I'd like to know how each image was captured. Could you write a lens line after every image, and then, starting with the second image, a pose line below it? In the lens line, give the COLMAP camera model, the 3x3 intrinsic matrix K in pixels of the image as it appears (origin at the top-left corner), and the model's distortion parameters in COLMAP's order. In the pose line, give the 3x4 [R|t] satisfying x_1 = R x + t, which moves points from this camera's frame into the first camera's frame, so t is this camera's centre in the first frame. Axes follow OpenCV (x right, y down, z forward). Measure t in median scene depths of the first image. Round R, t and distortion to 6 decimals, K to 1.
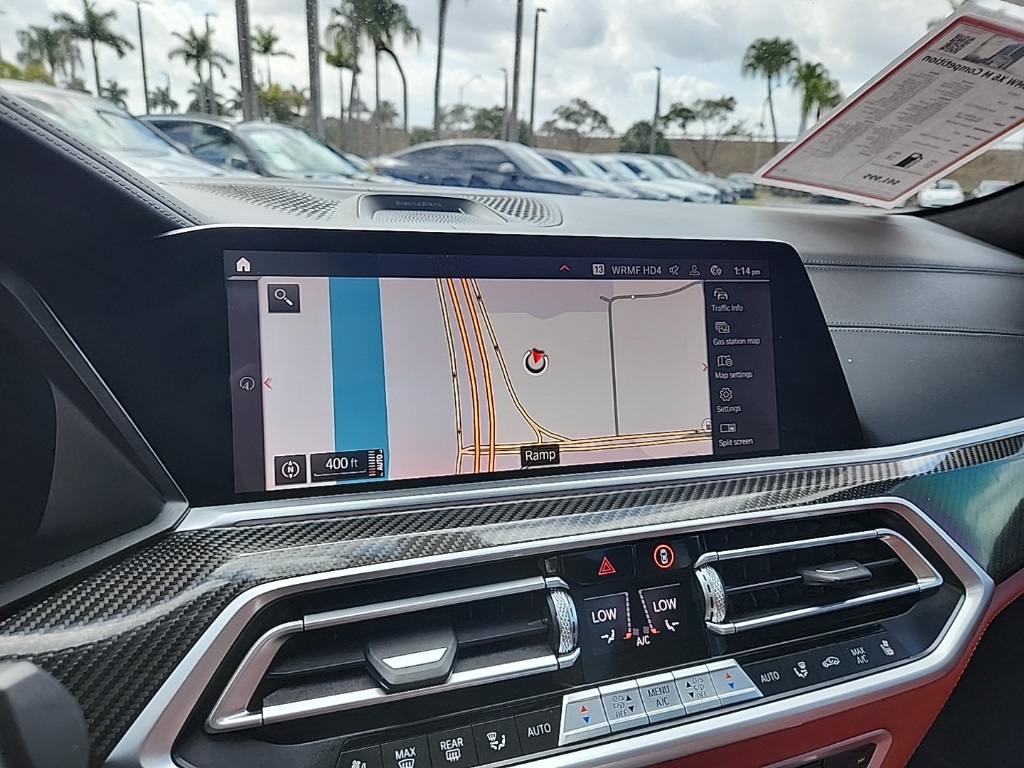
lens RADIAL K [[690.6, 0, 512.0], [0, 690.6, 384.0], [0, 0, 1]] dist [0.063080, -0.067507]
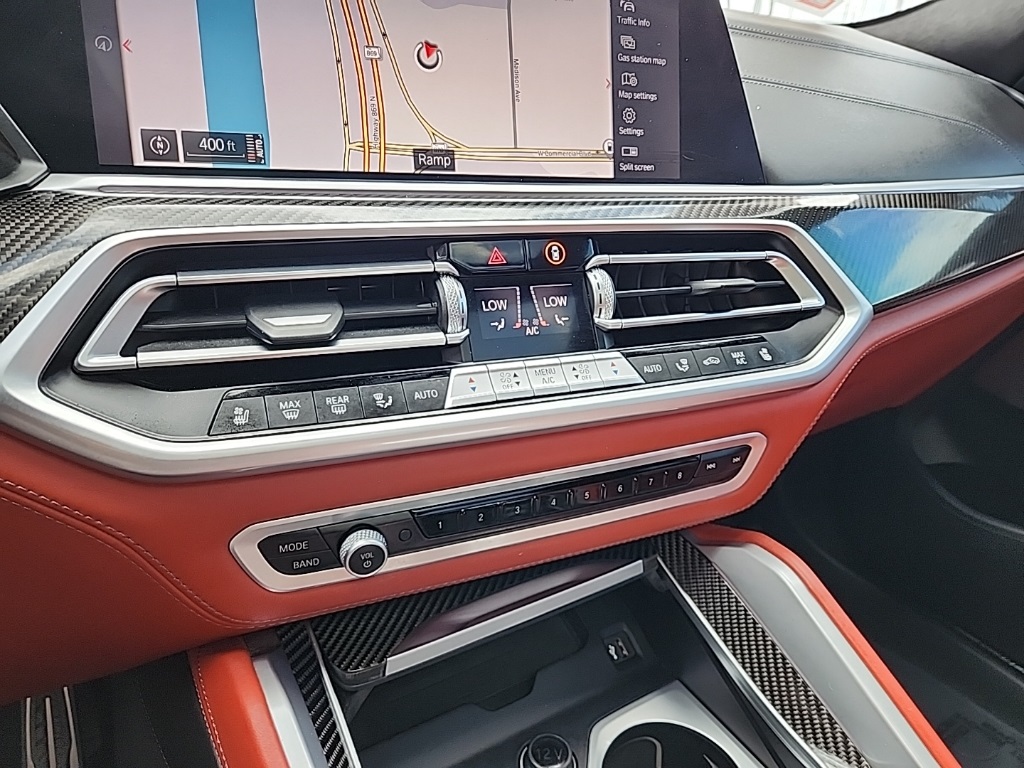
lens RADIAL K [[690.6, 0, 512.0], [0, 690.6, 384.0], [0, 0, 1]] dist [0.063080, -0.067507]
pose [[0.997062, -0.007938, 0.076183, 0.073523], [-0.003779, 0.988305, 0.152443, 0.268737], [-0.076502, -0.152283, 0.985372, -0.015905]]
